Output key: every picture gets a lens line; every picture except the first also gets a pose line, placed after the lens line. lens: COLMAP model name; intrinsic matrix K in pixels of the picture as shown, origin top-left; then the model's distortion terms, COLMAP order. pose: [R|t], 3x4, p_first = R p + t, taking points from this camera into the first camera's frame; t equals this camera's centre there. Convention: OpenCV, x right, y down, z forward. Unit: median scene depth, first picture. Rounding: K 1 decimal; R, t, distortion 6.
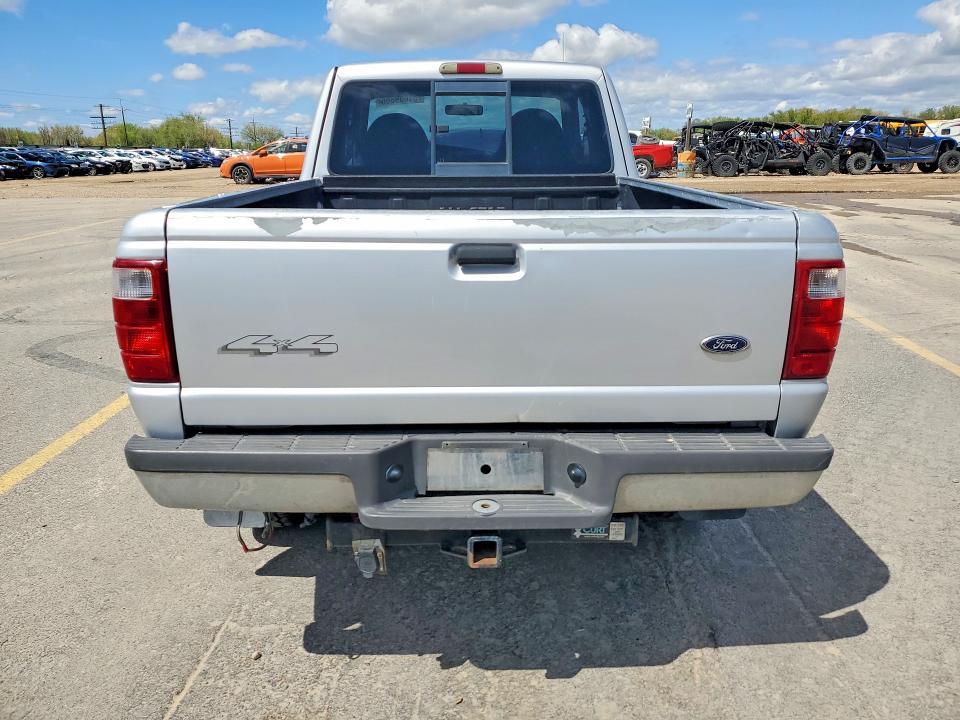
lens RADIAL K [[770.8, 0, 476.7], [0, 770.8, 316.2], [0, 0, 1]] dist [0.009758, 0.007171]
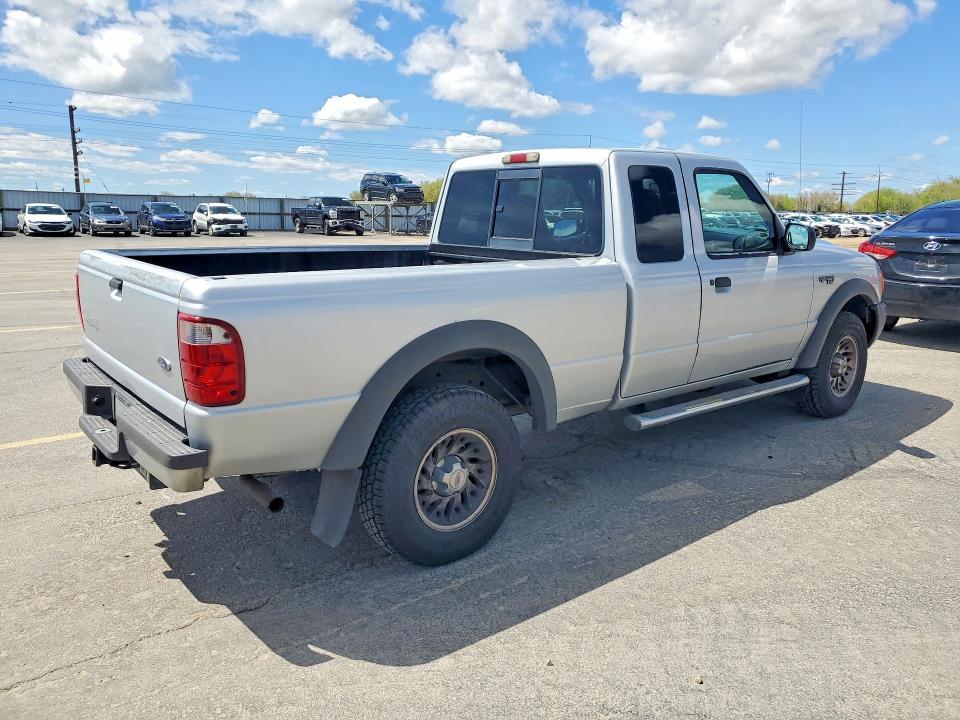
lens RADIAL K [[770.8, 0, 476.7], [0, 770.8, 316.2], [0, 0, 1]] dist [0.009758, 0.007171]
pose [[0.584492, 0.122845, -0.802046, 0.912021], [-0.186345, 0.982375, 0.014666, -0.092239], [0.789712, 0.140885, 0.597082, 0.286975]]
